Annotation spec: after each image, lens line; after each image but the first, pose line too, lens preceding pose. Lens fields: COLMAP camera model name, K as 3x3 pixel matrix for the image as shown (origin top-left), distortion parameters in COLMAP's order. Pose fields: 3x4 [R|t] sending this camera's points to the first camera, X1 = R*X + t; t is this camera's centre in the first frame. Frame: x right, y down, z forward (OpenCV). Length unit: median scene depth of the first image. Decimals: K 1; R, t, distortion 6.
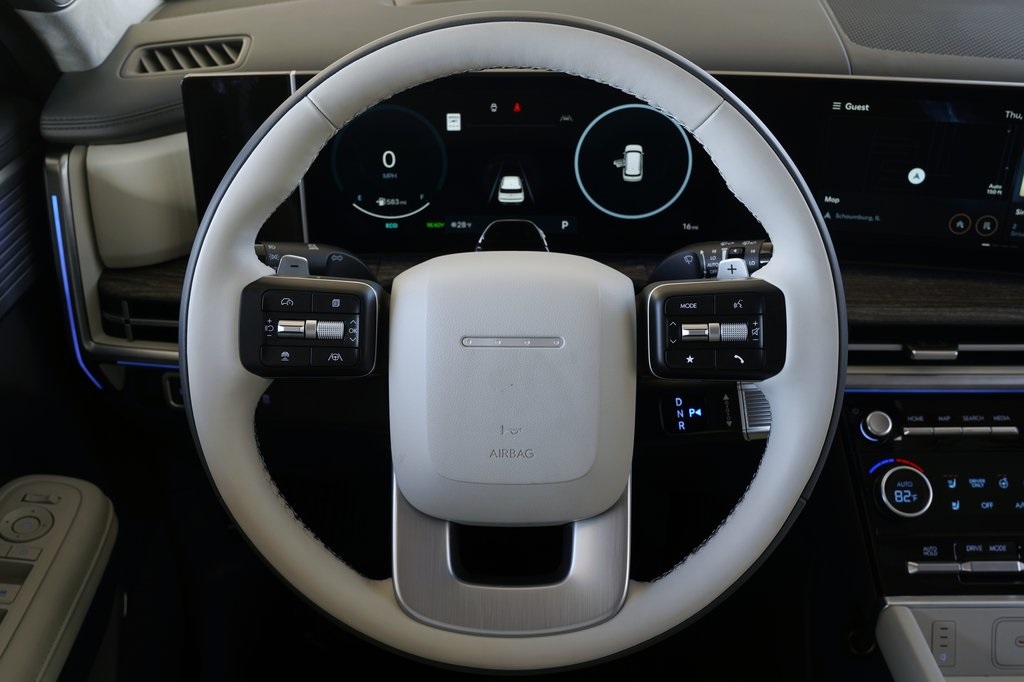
lens RADIAL K [[997.4, 0, 512.2], [0, 997.4, 331.5], [0, 0, 1]] dist [-0.048838, 0.029659]
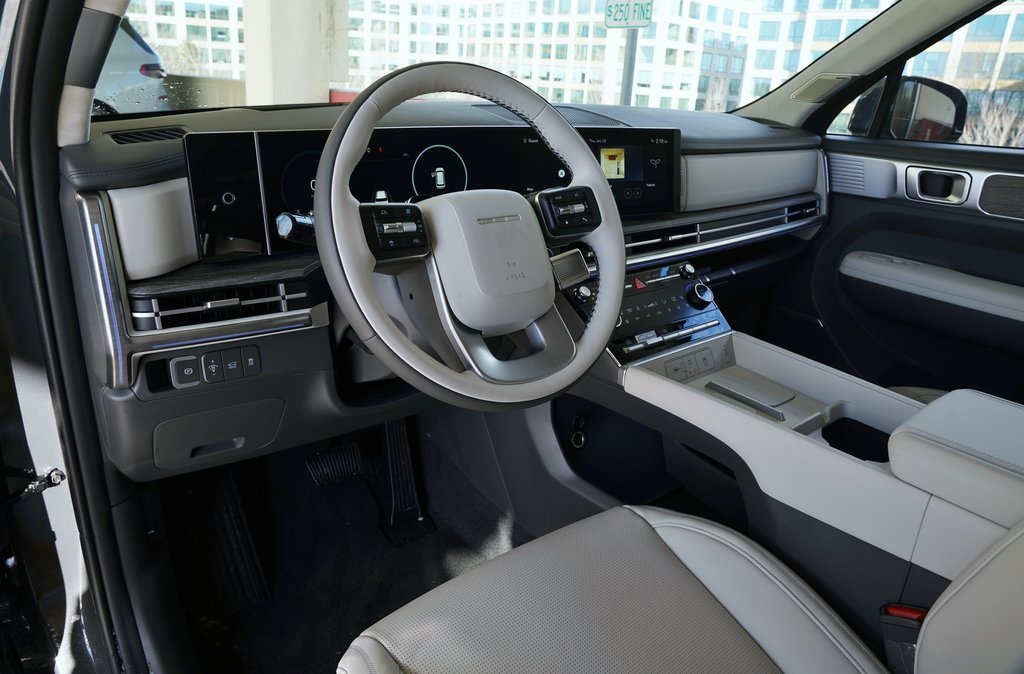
lens RADIAL K [[709.5, 0, 515.3], [0, 709.5, 336.9], [0, 0, 1]] dist [-0.129394, 0.092476]
pose [[0.767980, -0.192292, 0.610926, -0.624689], [0.297107, 0.951984, -0.073845, 0.245296], [-0.567393, 0.238222, 0.788236, -0.011030]]
